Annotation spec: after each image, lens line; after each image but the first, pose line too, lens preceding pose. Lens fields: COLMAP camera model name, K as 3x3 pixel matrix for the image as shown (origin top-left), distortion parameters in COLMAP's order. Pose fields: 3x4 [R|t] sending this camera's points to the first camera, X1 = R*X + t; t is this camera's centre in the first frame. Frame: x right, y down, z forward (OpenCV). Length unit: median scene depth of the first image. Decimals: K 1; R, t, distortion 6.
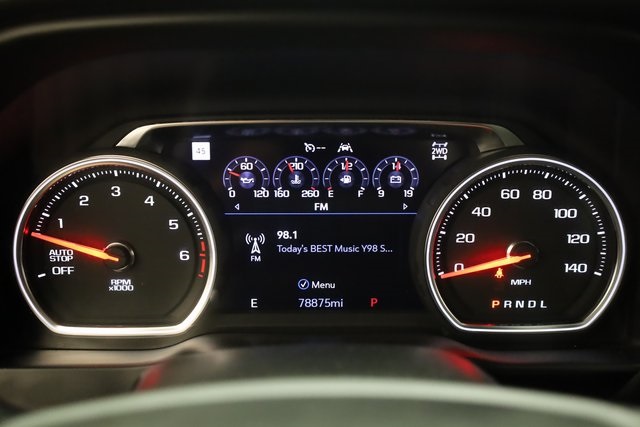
lens RADIAL K [[639.8, 0, 322.9], [0, 639.8, 208.7], [0, 0, 1]] dist [-0.003340, 0.000000]
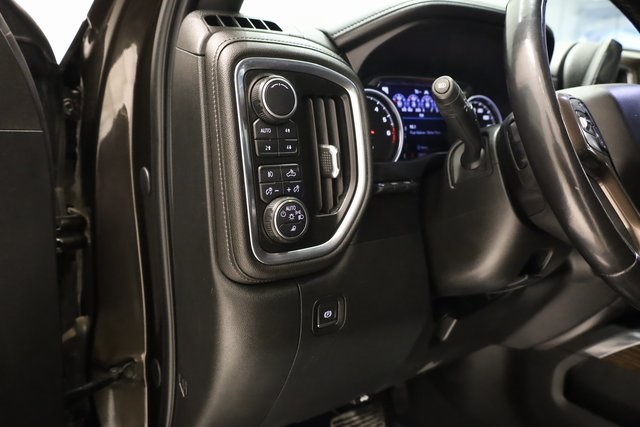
lens RADIAL K [[481.4, 0, 319.6], [0, 481.4, 216.5], [0, 0, 1]] dist [0.001581, 0.002752]
pose [[0.821230, -0.104358, 0.560974, -1.456124], [0.160157, 0.985769, -0.051077, 0.426817], [-0.547660, 0.131790, 0.826256, -0.295599]]
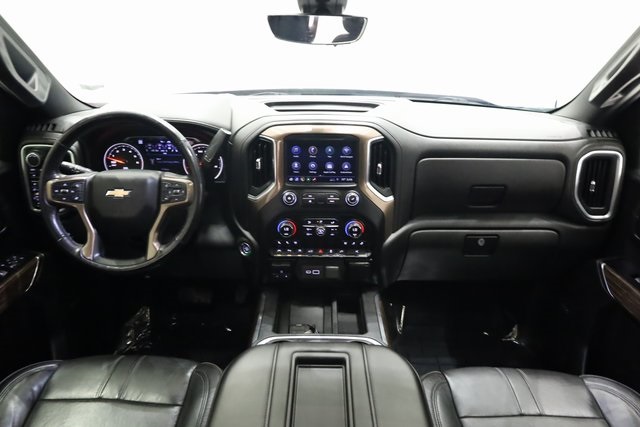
lens RADIAL K [[442.2, 0, 321.3], [0, 442.2, 216.1], [0, 0, 1]] dist [0.004474, 0.003949]
pose [[0.999744, 0.018613, -0.012847, 1.302355], [-0.017035, 0.993383, 0.113580, 0.070039], [0.014876, -0.113332, 0.993446, -2.539336]]
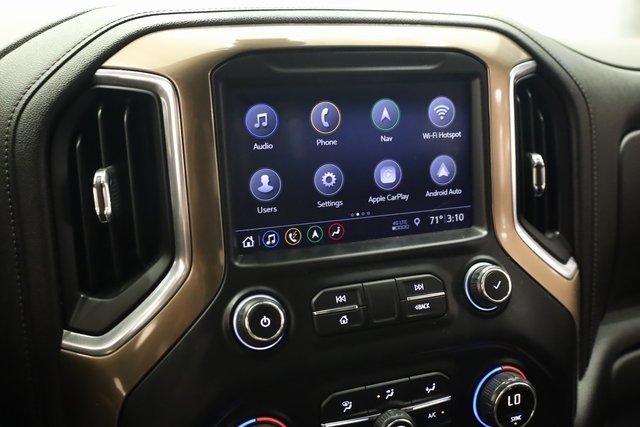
lens RADIAL K [[639.8, 0, 319.4], [0, 639.8, 208.2], [0, 0, 1]] dist [-0.003340, 0.000000]
pose [[0.940468, -0.086060, 0.328805, 0.788183], [0.101371, 0.994406, -0.029675, 0.159295], [-0.324412, 0.061239, 0.943931, -0.446456]]
